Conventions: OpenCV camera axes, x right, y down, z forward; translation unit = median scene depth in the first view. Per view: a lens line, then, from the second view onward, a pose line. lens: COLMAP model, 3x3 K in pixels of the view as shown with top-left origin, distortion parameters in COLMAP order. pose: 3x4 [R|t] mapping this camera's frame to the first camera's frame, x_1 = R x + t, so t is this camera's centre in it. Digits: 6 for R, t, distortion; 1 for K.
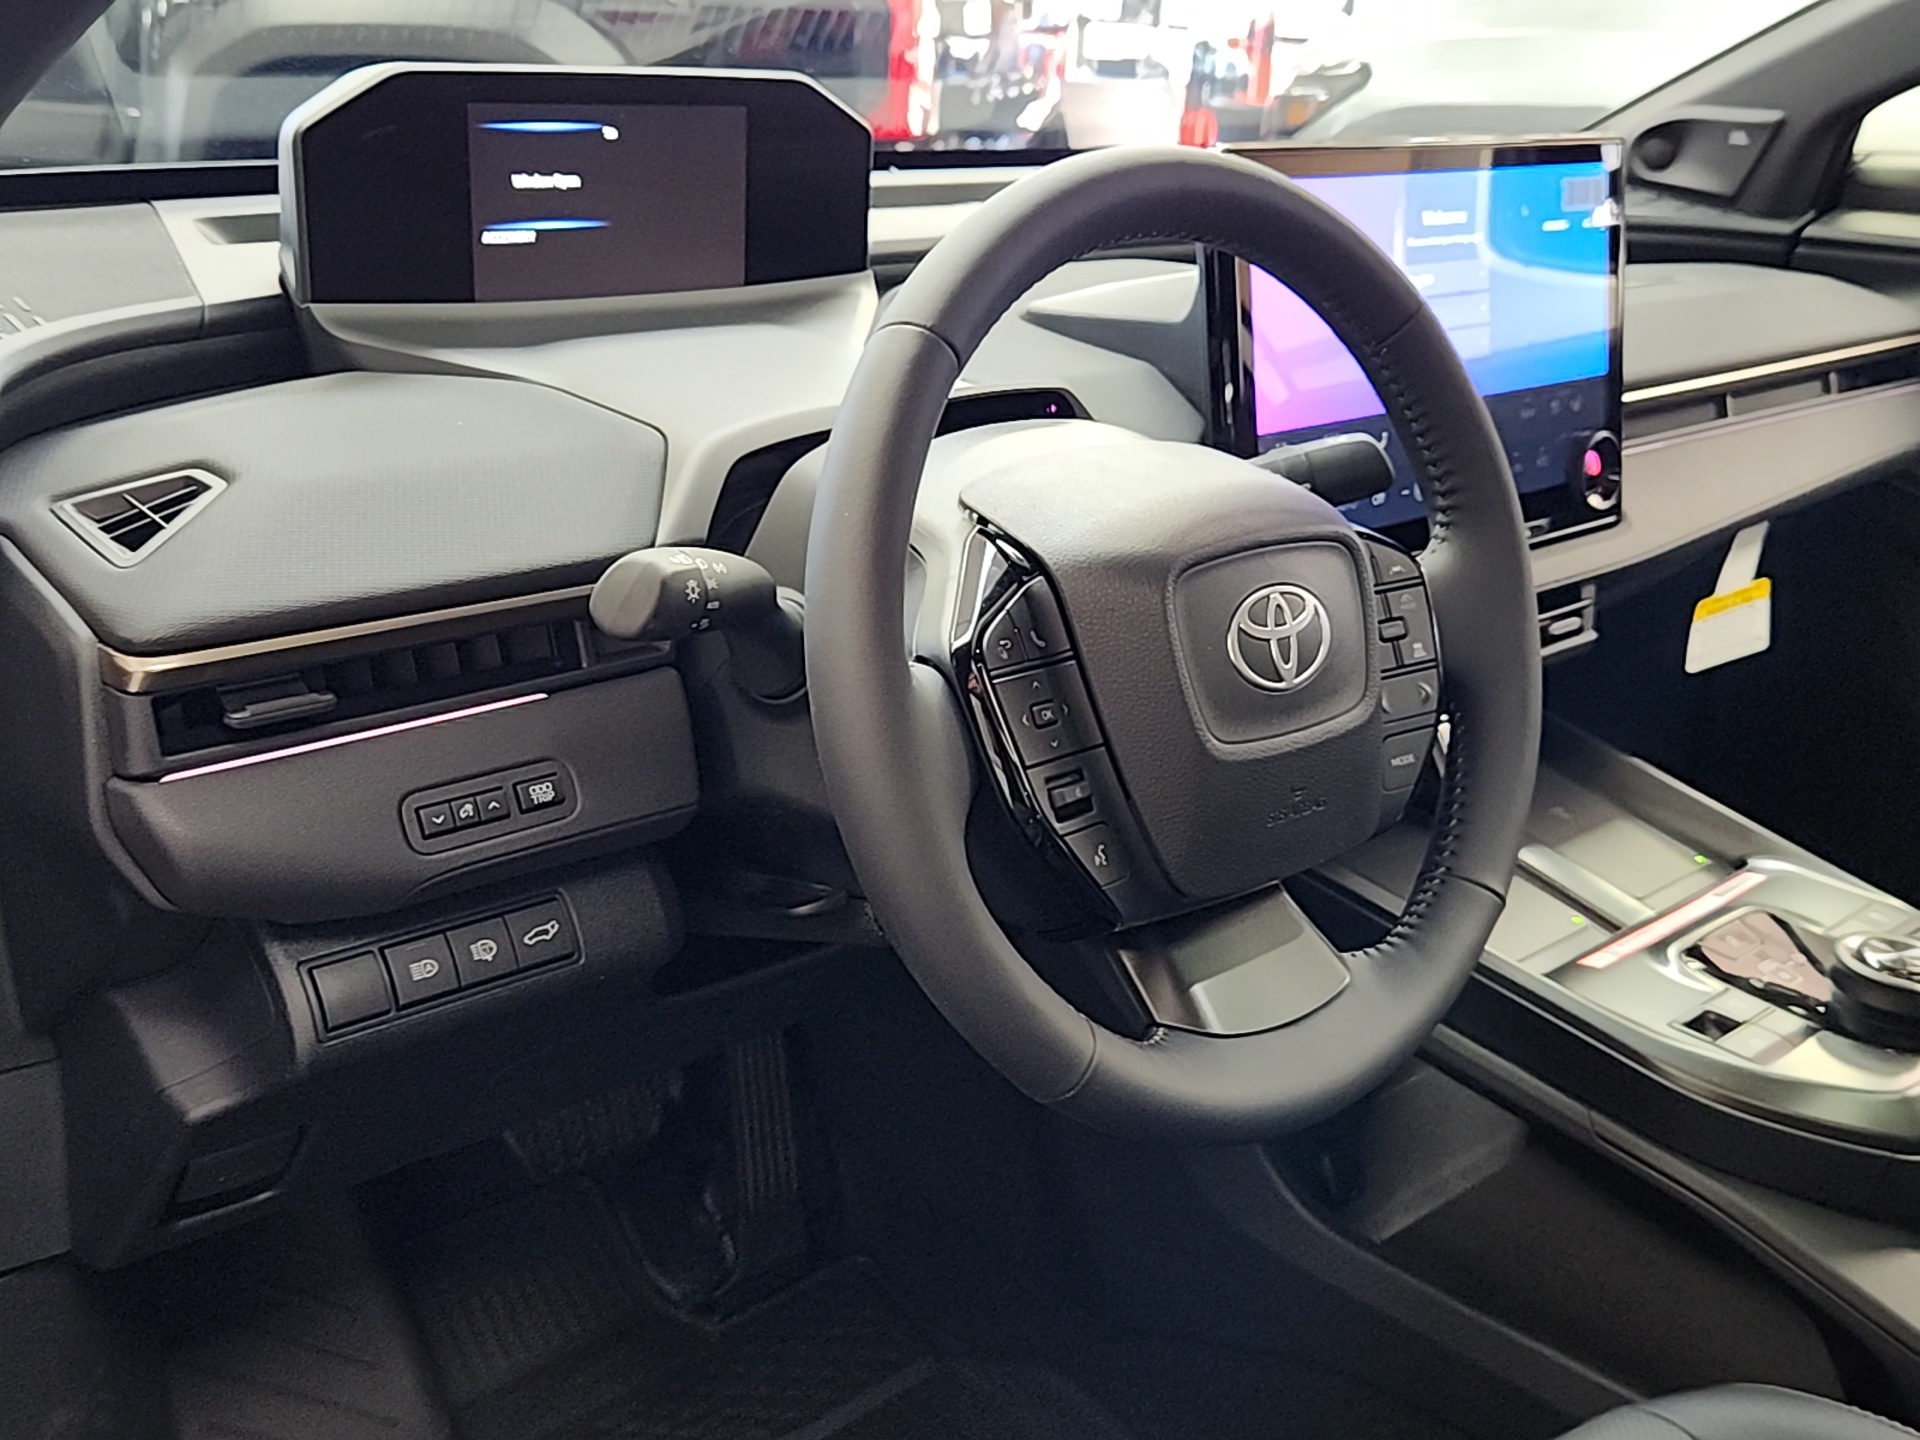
lens RADIAL K [[1541.3, 0, 964.6], [0, 1541.3, 713.4], [0, 0, 1]] dist [0.027248, -0.017005]
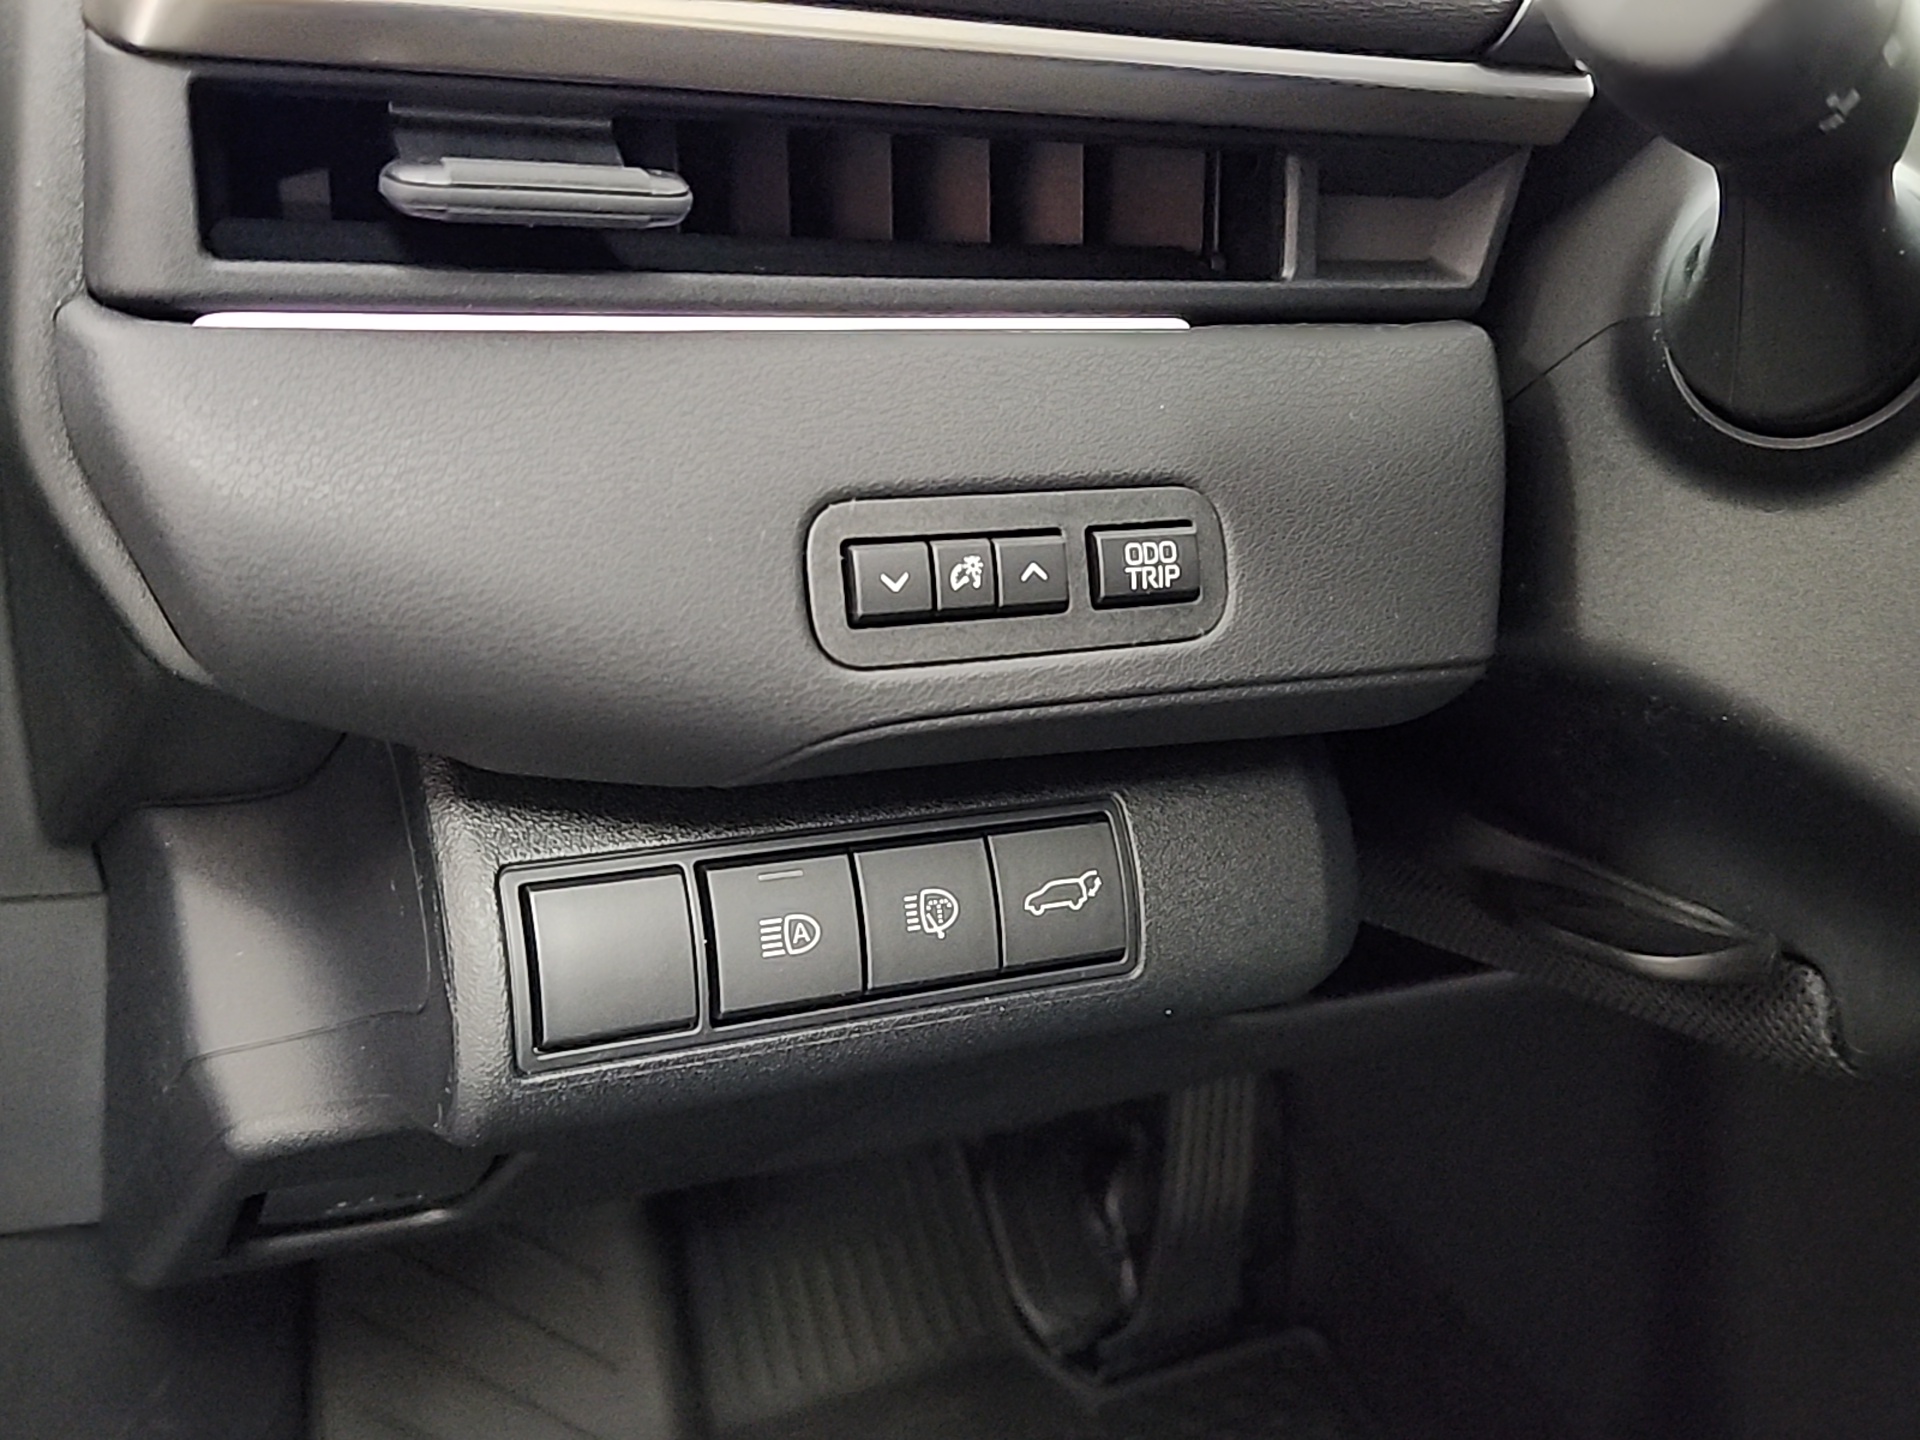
lens RADIAL K [[1284.3, 0, 959.1], [0, 1284.3, 663.5], [0, 0, 1]] dist [0.073355, -0.001465]
pose [[0.958170, 0.202105, -0.202641, -0.250553], [-0.184080, 0.977355, 0.104365, 0.051198], [0.219145, -0.062697, 0.973676, 0.678163]]
